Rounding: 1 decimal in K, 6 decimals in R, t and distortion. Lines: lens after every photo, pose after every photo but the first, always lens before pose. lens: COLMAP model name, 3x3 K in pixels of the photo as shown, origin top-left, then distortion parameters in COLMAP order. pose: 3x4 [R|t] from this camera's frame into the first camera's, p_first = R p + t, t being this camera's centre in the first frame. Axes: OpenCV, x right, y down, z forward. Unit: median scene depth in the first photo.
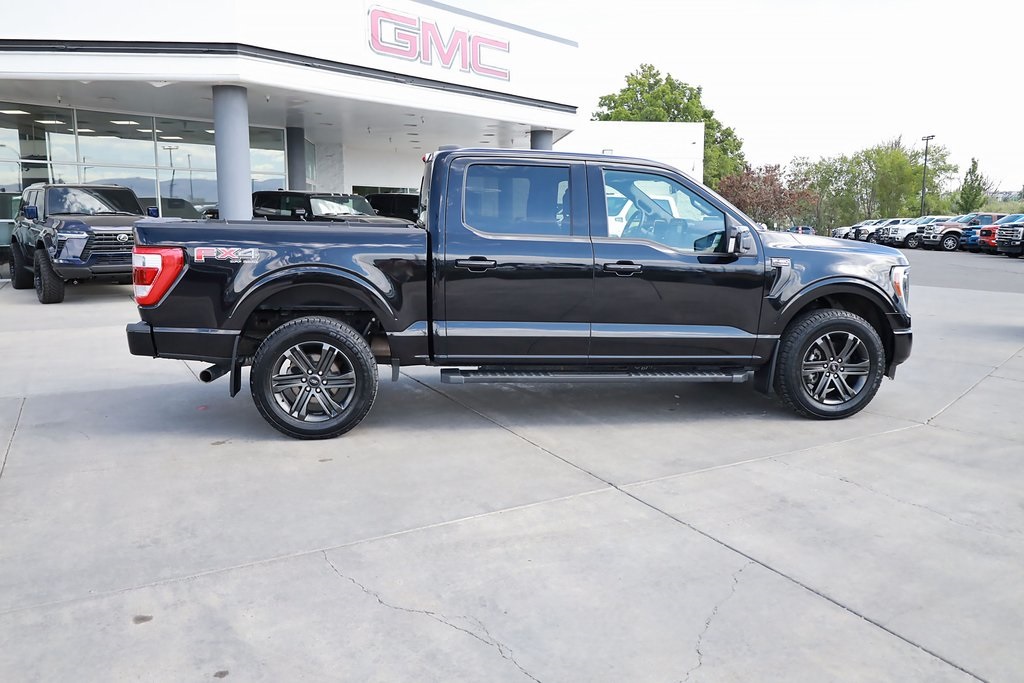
lens RADIAL K [[803.2, 0, 522.7], [0, 803.2, 342.3], [0, 0, 1]] dist [-0.005723, -0.002237]
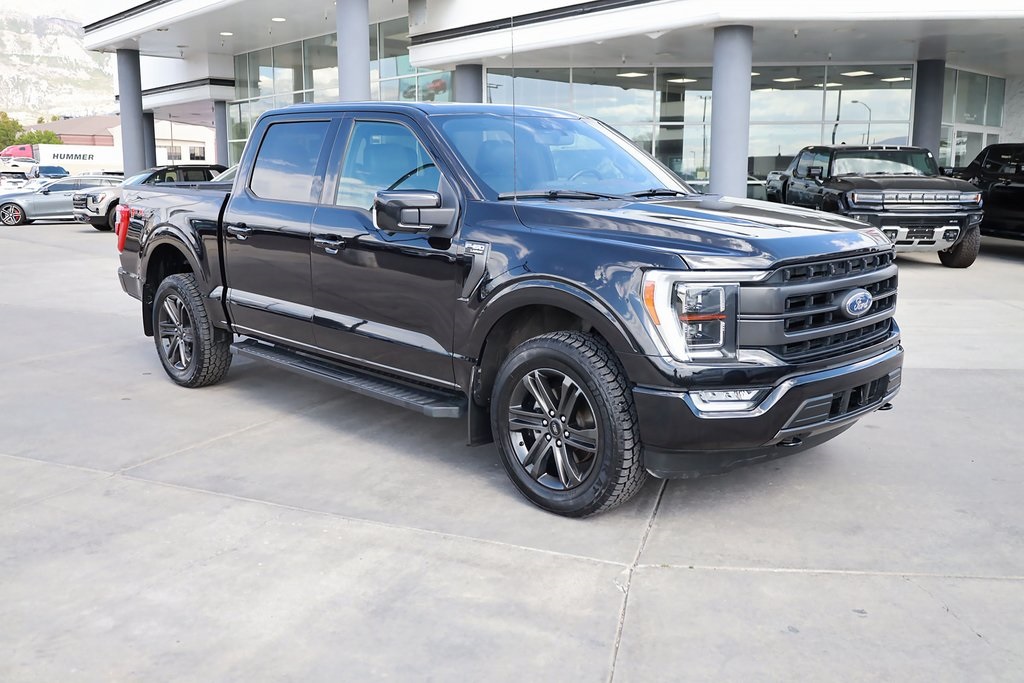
lens RADIAL K [[981.4, 0, 508.4], [0, 981.4, 338.9], [0, 0, 1]] dist [0.001833, 0.000000]
pose [[0.548537, 0.129529, -0.826033, 0.996697], [-0.124510, 0.989567, 0.072490, -0.085842], [0.826804, 0.063086, 0.558941, 0.580571]]
